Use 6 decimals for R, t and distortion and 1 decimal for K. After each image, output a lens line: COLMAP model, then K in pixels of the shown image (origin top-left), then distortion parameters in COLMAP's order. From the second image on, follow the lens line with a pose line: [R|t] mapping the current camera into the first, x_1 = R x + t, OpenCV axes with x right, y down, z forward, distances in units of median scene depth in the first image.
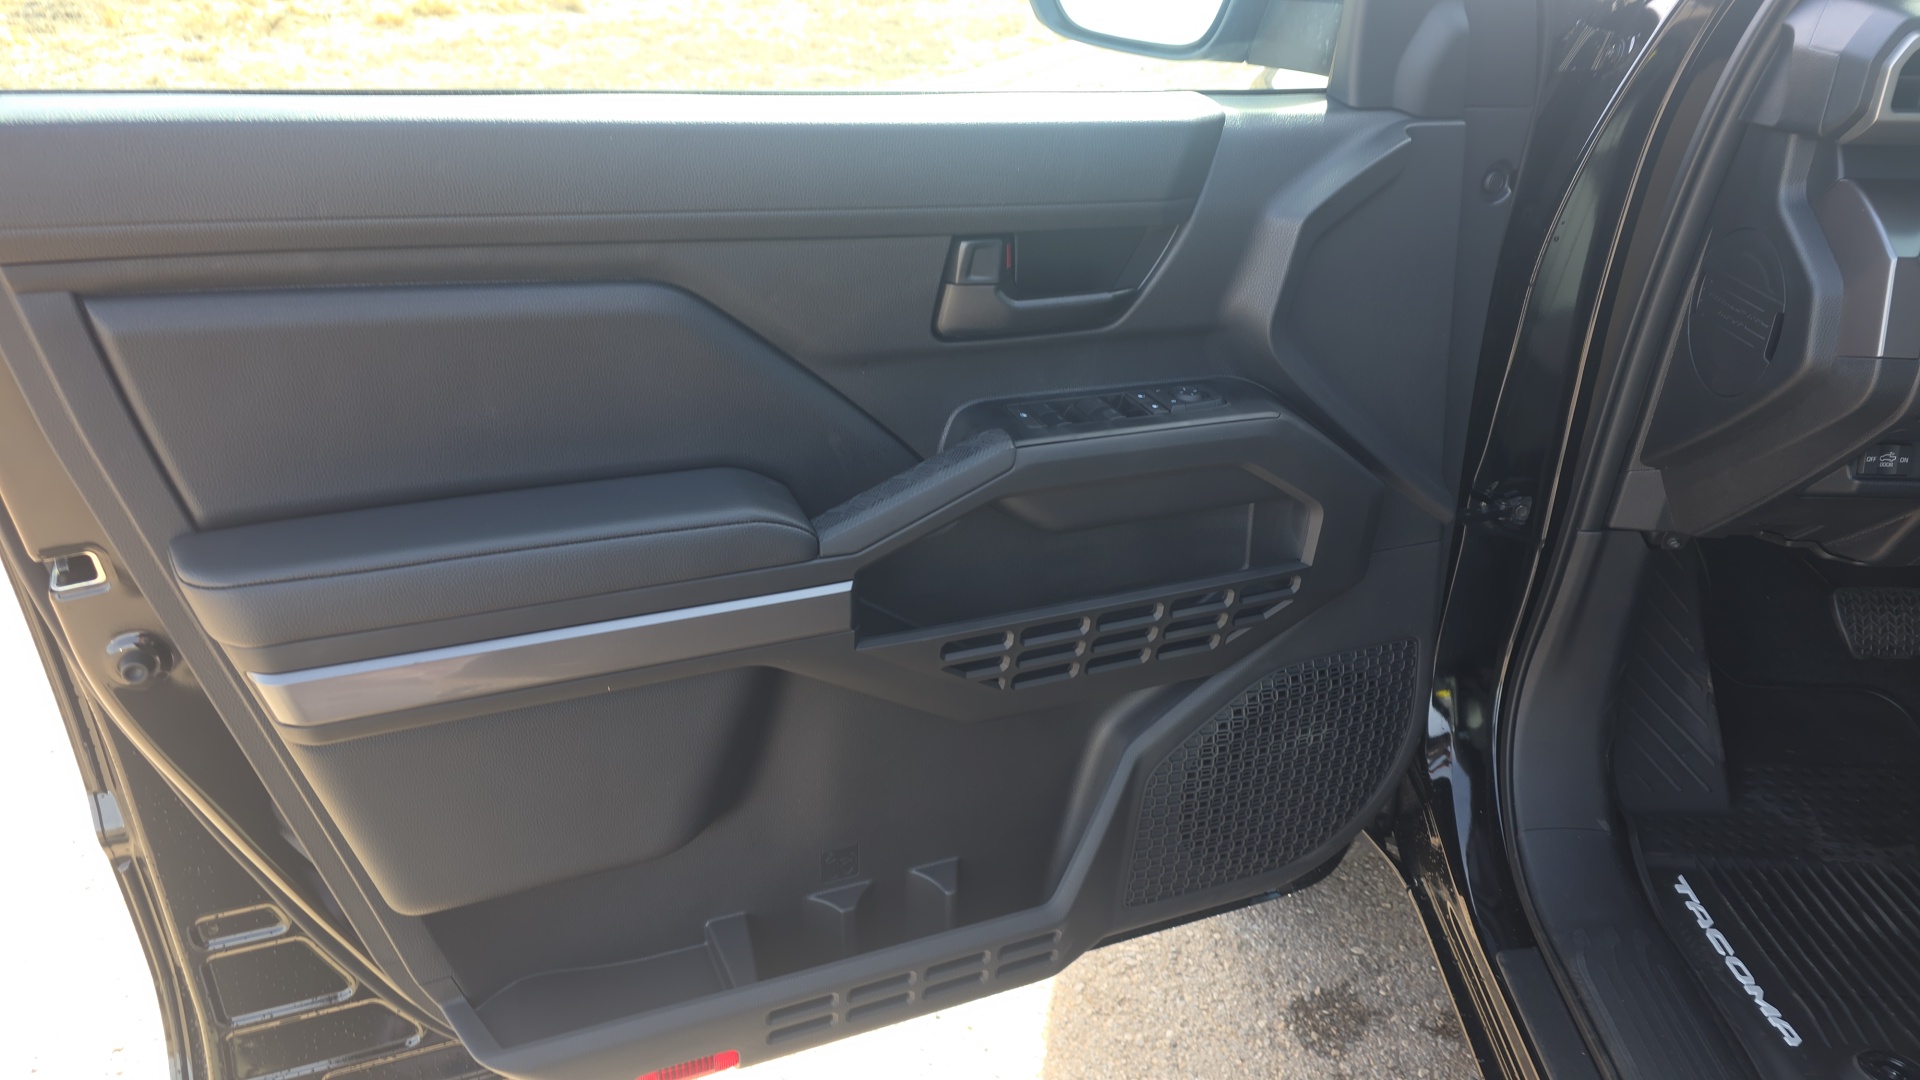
lens RADIAL K [[1239.6, 0, 932.7], [0, 1239.6, 517.7], [0, 0, 1]] dist [0.058902, -0.074636]
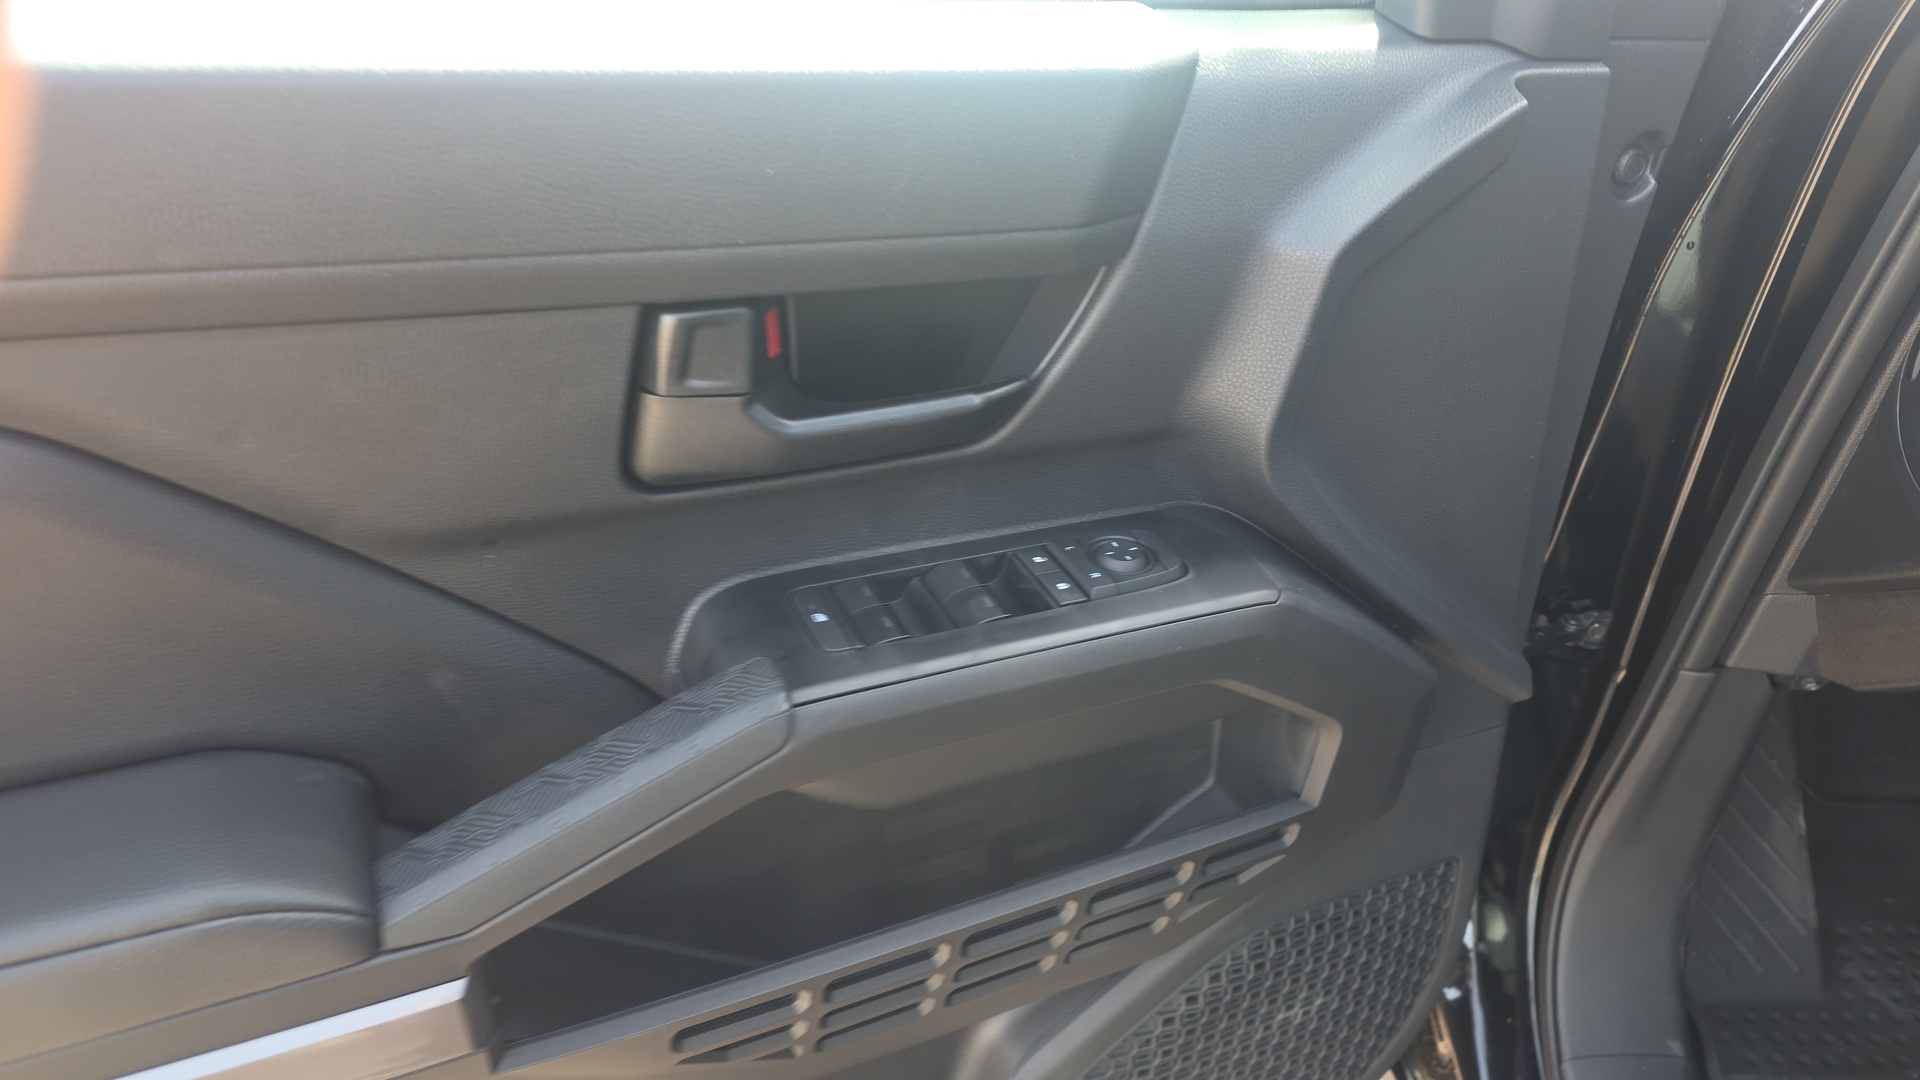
lens RADIAL K [[1297.7, 0, 965.1], [0, 1297.7, 540.6], [0, 0, 1]] dist [0.069957, -0.087466]
pose [[0.996200, -0.005560, 0.086918, 0.085016], [-0.002614, 0.995602, 0.093649, -0.163024], [-0.087056, -0.093520, 0.991804, 0.429573]]
